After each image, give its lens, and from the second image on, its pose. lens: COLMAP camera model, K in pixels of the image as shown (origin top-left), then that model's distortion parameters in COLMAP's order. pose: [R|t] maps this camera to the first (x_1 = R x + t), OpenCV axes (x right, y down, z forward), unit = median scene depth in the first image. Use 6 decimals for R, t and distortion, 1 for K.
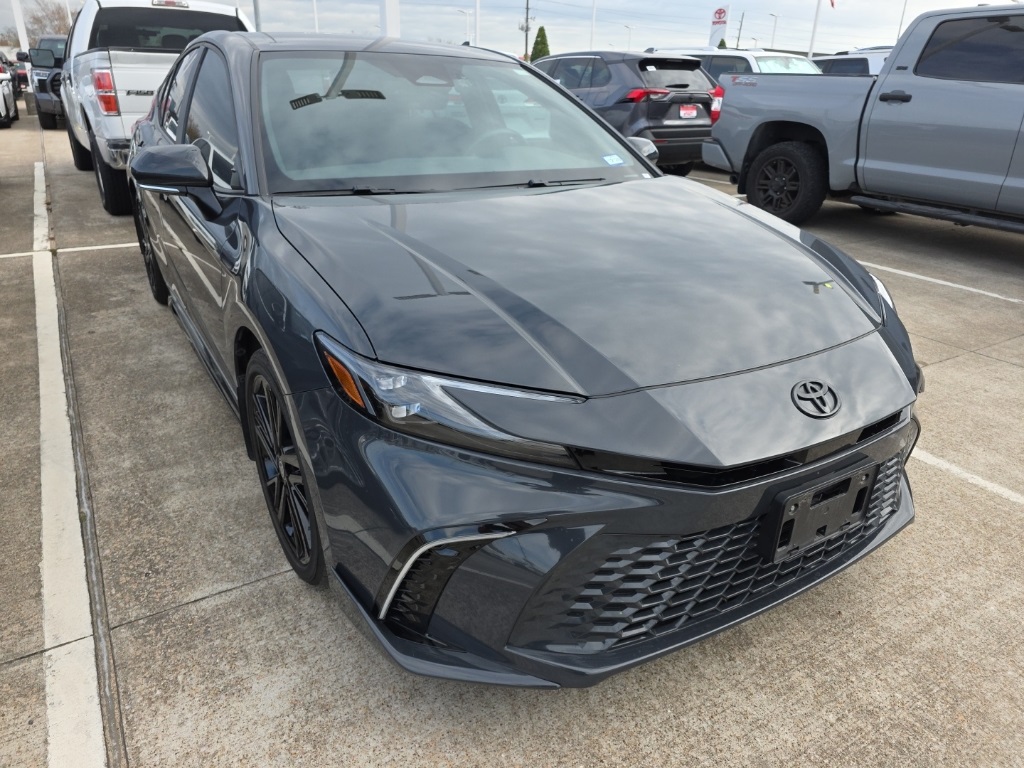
lens RADIAL K [[703.5, 0, 512.0], [0, 703.5, 384.0], [0, 0, 1]] dist [0.045535, -0.065381]
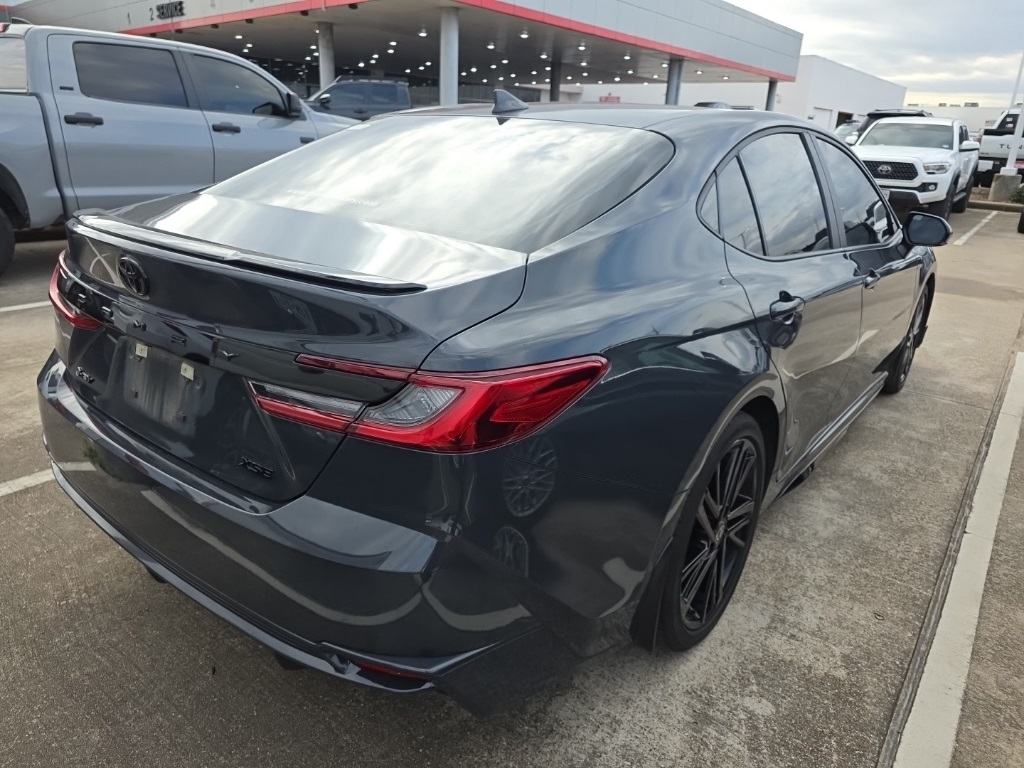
lens RADIAL K [[703.5, 0, 512.0], [0, 703.5, 384.0], [0, 0, 1]] dist [0.045535, -0.065381]
pose [[-0.356468, -0.358657, 0.862726, -1.231513], [0.314540, 0.823418, 0.472280, -0.797530], [-0.879770, 0.439714, -0.180711, 1.726598]]
